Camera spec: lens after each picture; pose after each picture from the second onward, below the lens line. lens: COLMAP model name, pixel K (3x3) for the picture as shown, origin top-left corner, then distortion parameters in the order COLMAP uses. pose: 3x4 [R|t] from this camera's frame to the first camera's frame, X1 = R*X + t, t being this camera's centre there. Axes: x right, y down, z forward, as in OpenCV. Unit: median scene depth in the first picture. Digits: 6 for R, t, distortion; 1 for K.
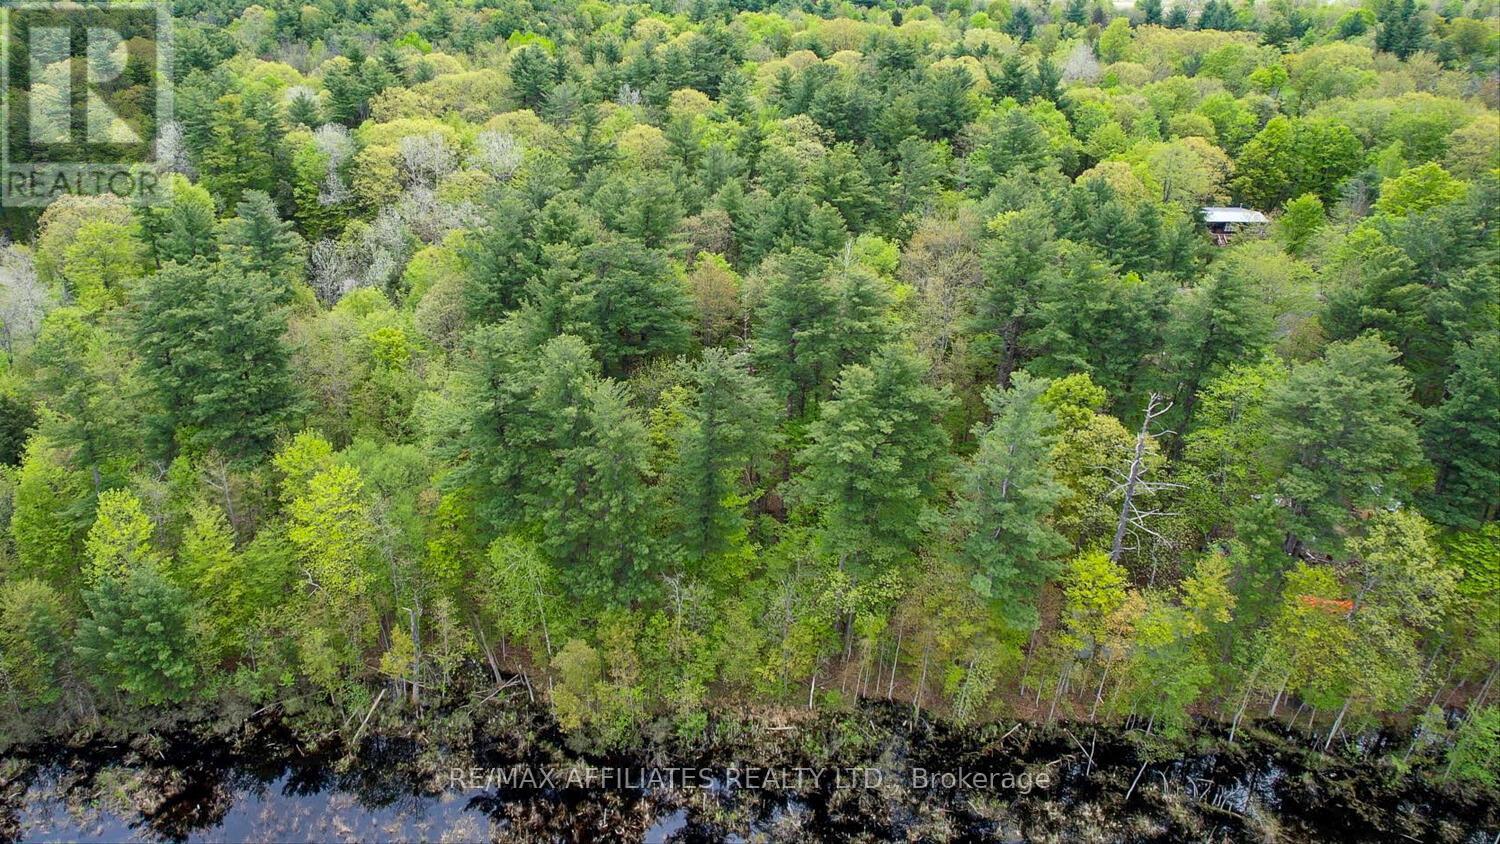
lens RADIAL K [[1122.6, 0, 639.8], [0, 1122.6, 337.6], [0, 0, 1]] dist [-0.072232, 0.066803]
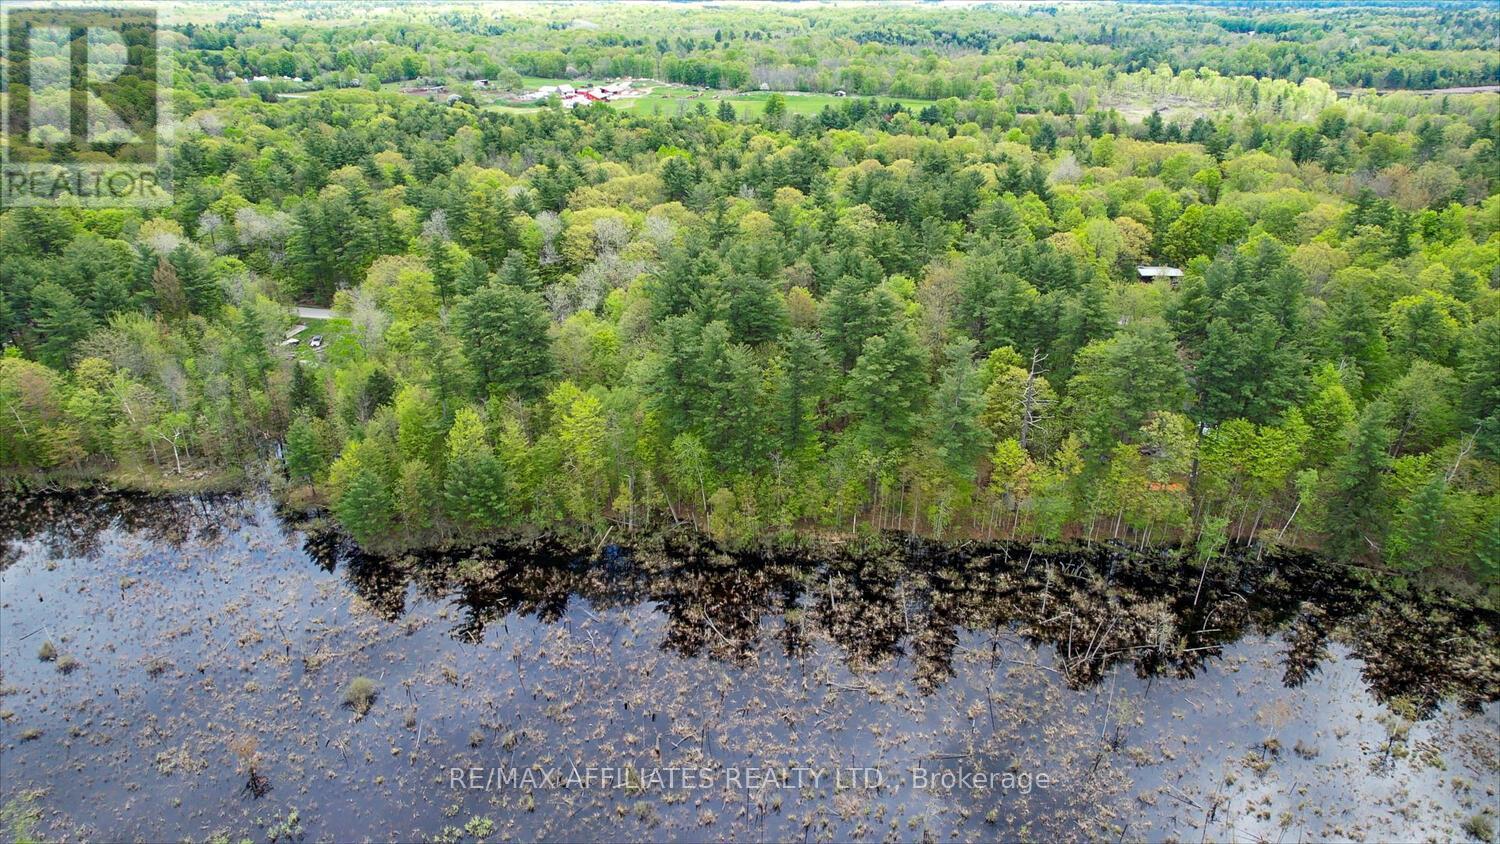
lens RADIAL K [[974.7, 0, 752.4], [0, 974.7, 399.4], [0, 0, 1]] dist [-0.063334, 0.046148]
pose [[0.999994, -0.003410, 0.000205, -0.007272], [0.003411, 0.999977, -0.005884, 0.123563], [-0.000185, 0.005885, 0.999983, -0.527784]]
